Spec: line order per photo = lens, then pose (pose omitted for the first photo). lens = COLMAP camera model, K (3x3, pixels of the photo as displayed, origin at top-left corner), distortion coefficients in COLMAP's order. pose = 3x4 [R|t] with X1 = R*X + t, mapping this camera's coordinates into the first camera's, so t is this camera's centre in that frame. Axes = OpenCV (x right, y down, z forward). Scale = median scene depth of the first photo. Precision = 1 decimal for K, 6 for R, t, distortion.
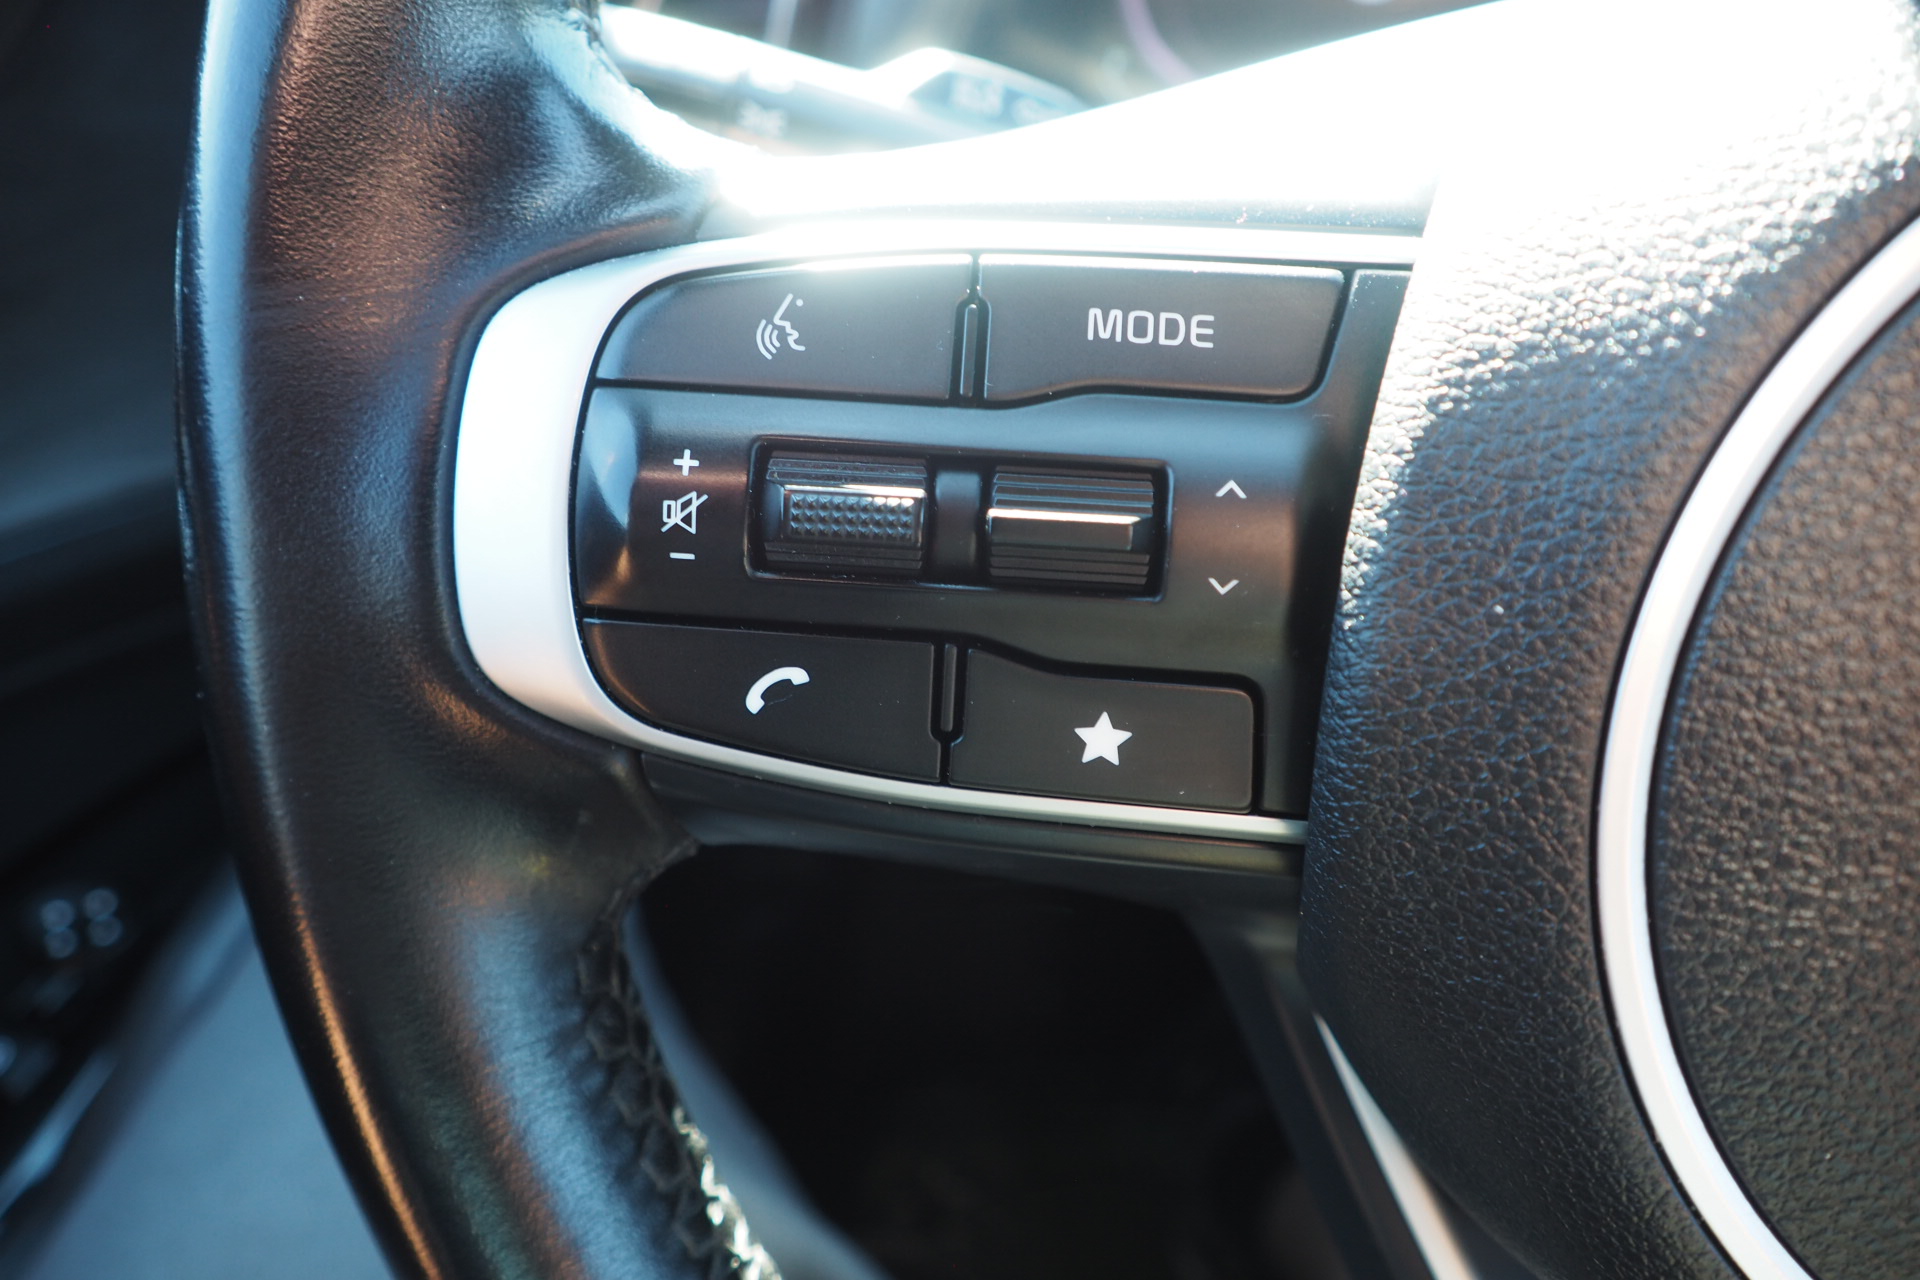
lens RADIAL K [[1331.4, 0, 974.7], [0, 1331.4, 651.7], [0, 0, 1]] dist [-0.044023, 0.010966]
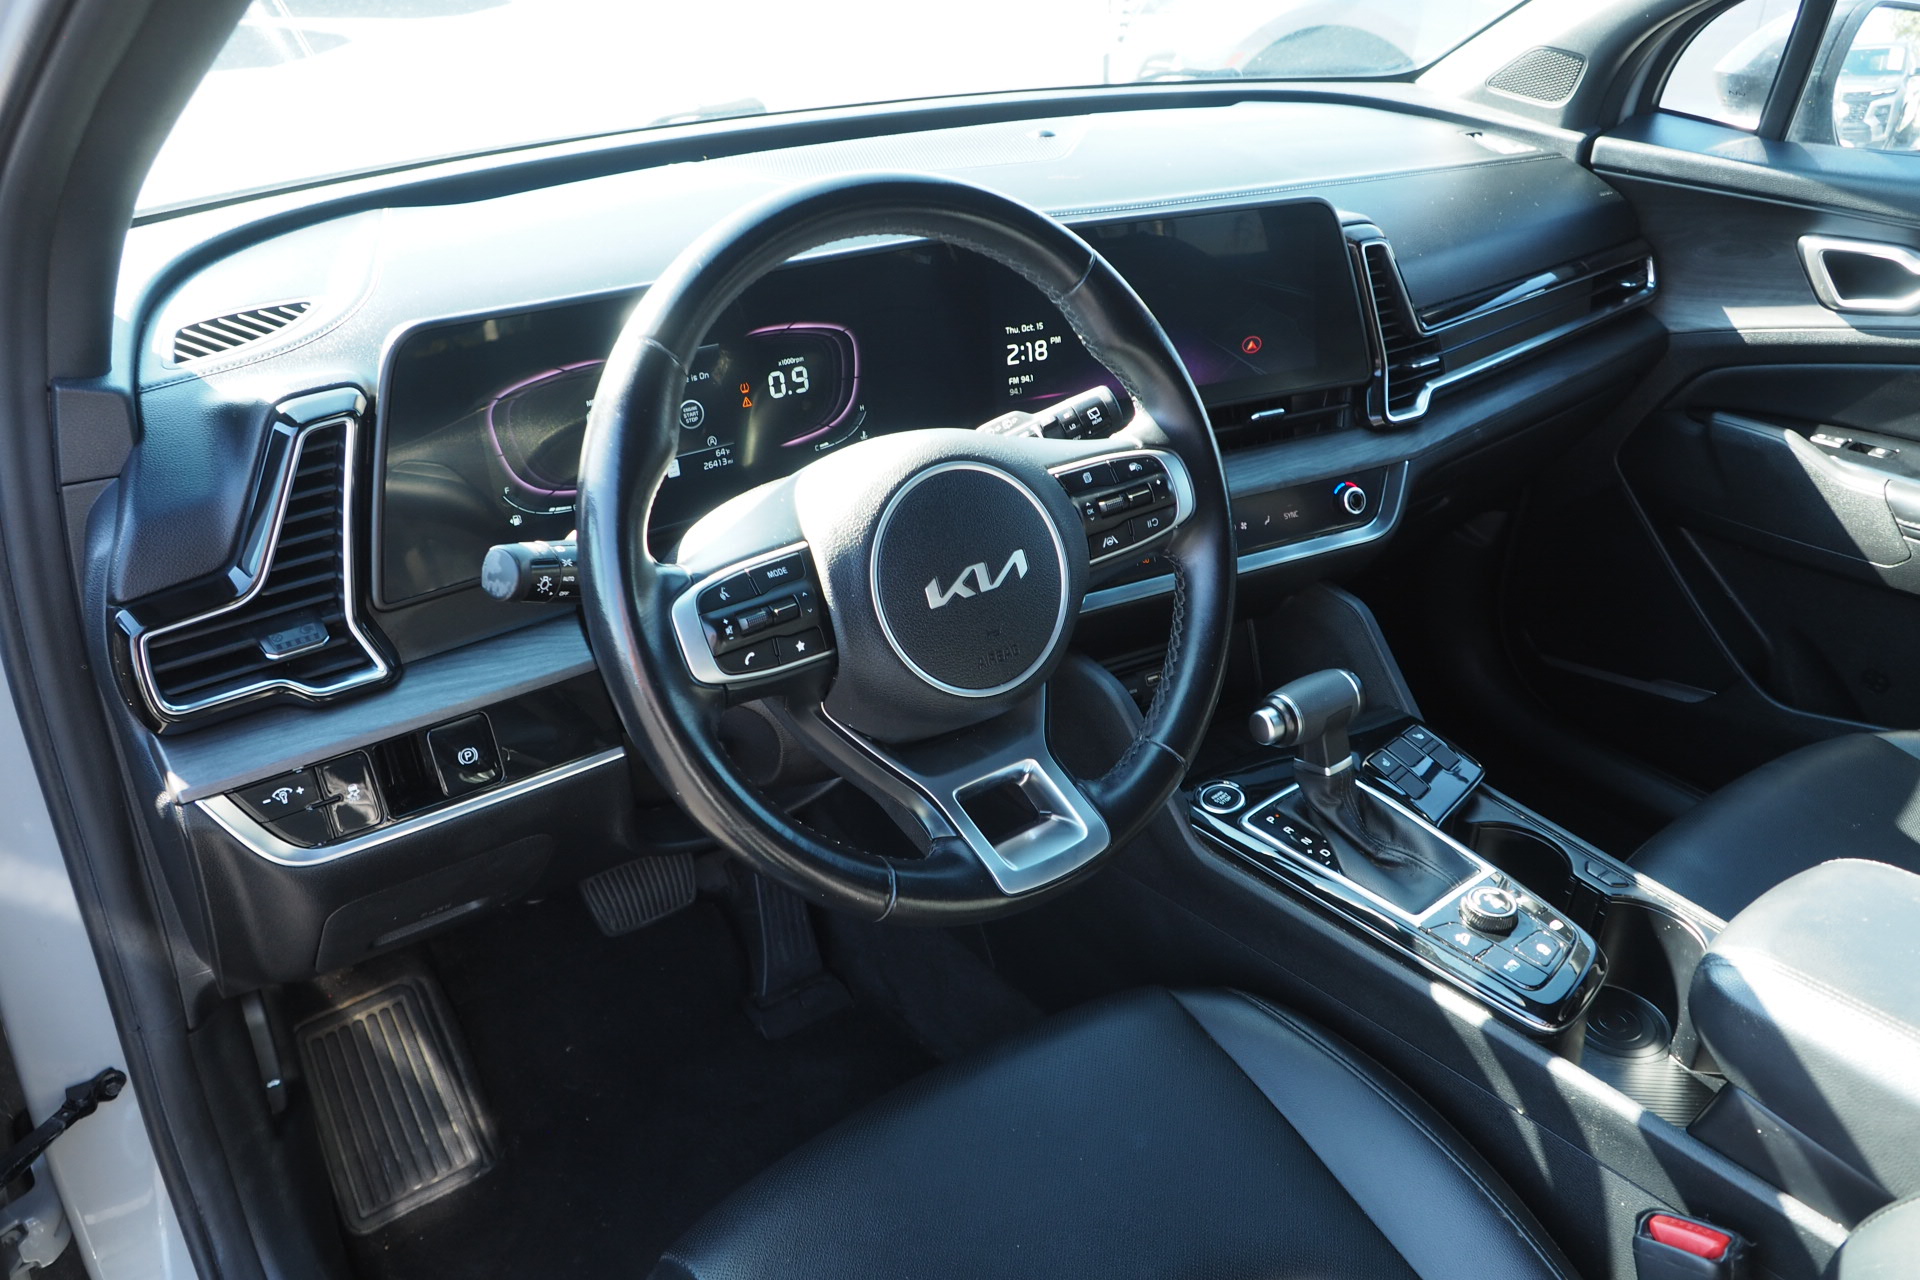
lens RADIAL K [[1459.9, 0, 973.8], [0, 1459.9, 638.8], [0, 0, 1]] dist [-0.045412, 0.012774]
pose [[0.660466, -0.330286, 0.674311, -3.362501], [0.431145, 0.902071, 0.019552, 0.223056], [-0.614734, 0.277812, 0.738189, -3.726359]]
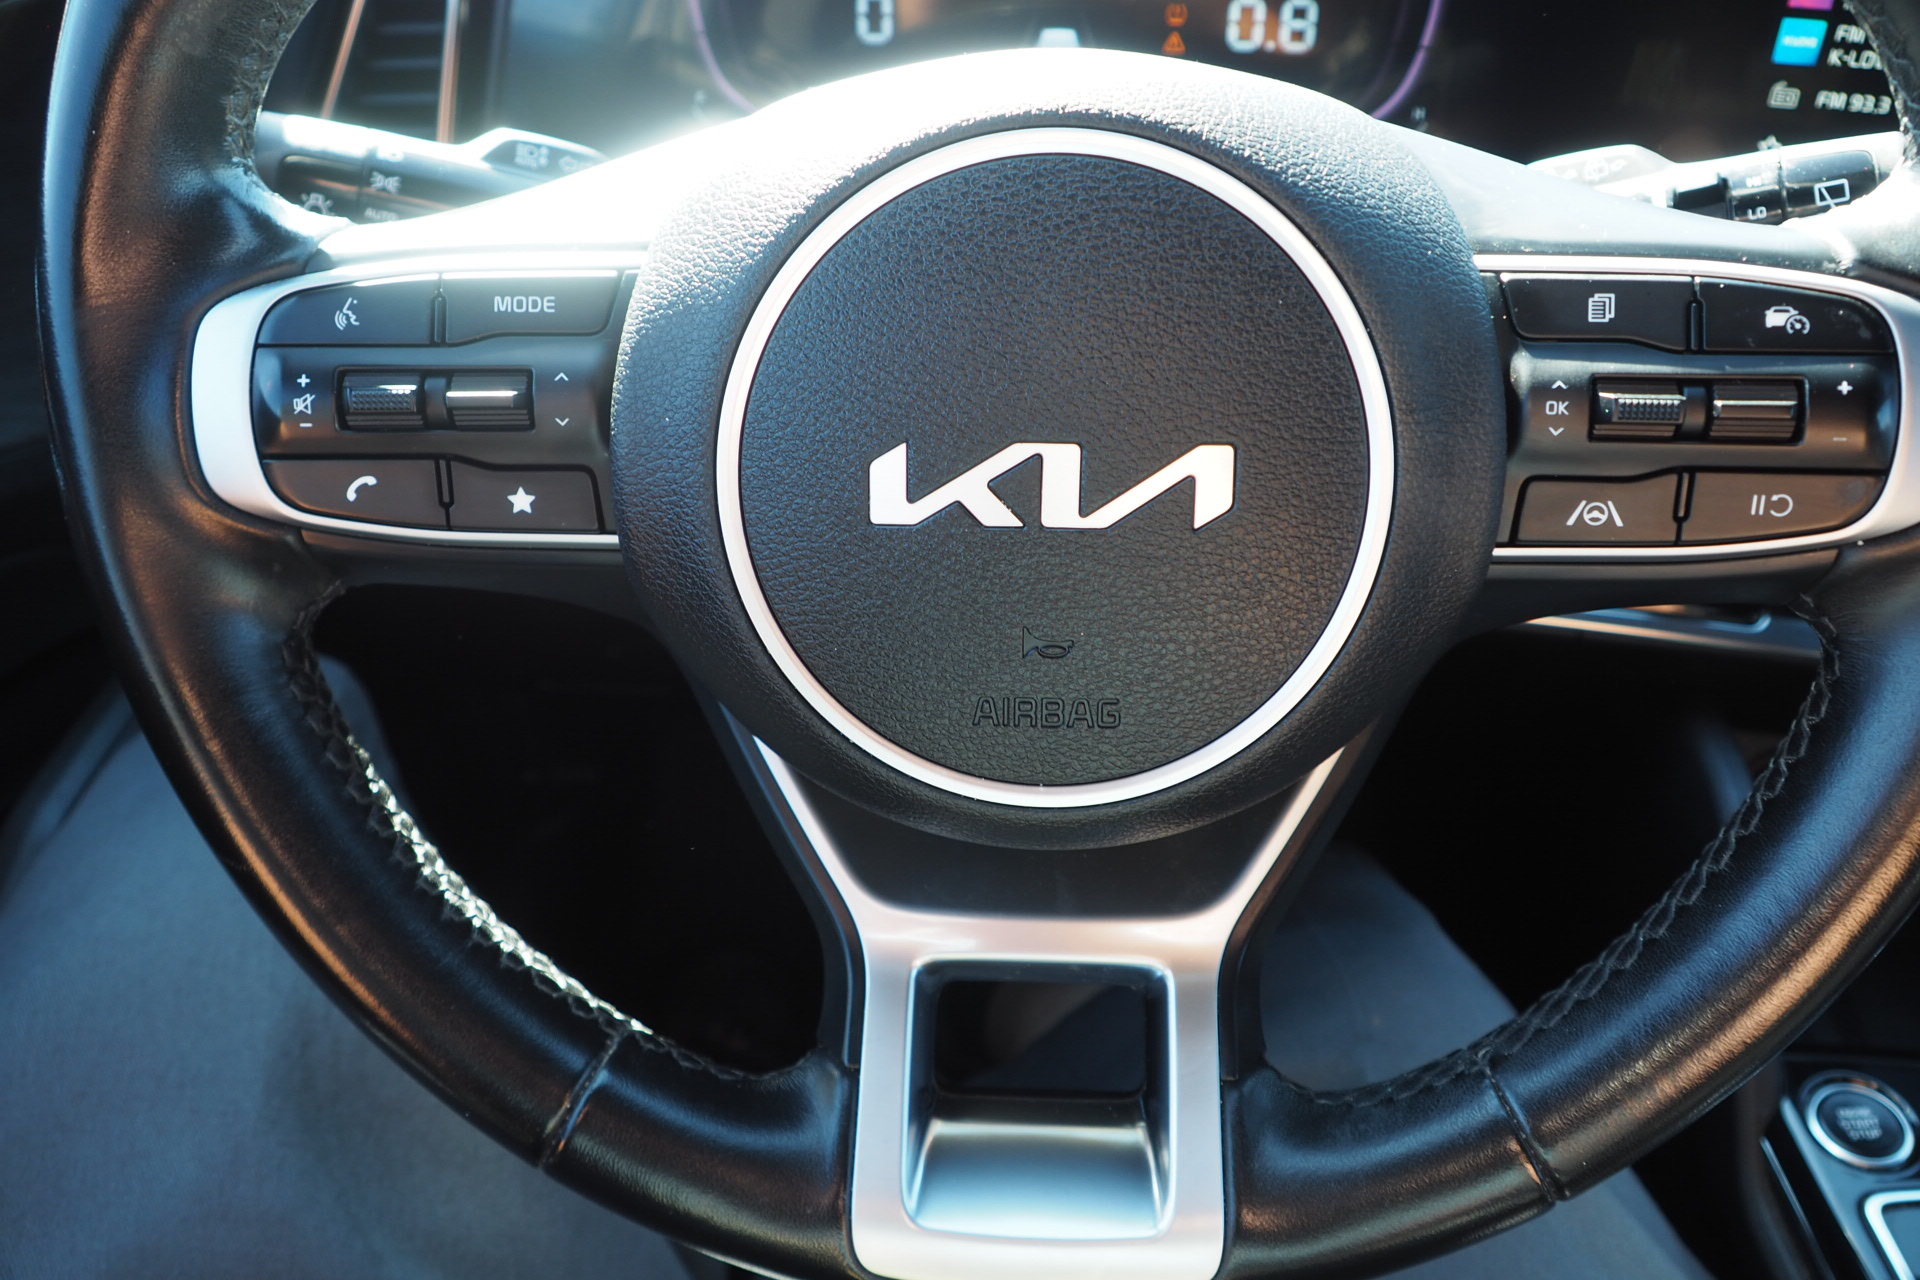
lens RADIAL K [[1331.4, 0, 952.5], [0, 1331.4, 654.7], [0, 0, 1]] dist [-0.044023, 0.010966]
pose [[0.990509, -0.079783, 0.111925, 0.520793], [0.076832, 0.996579, 0.030446, 0.298867], [-0.113971, -0.021558, 0.993250, -1.174149]]
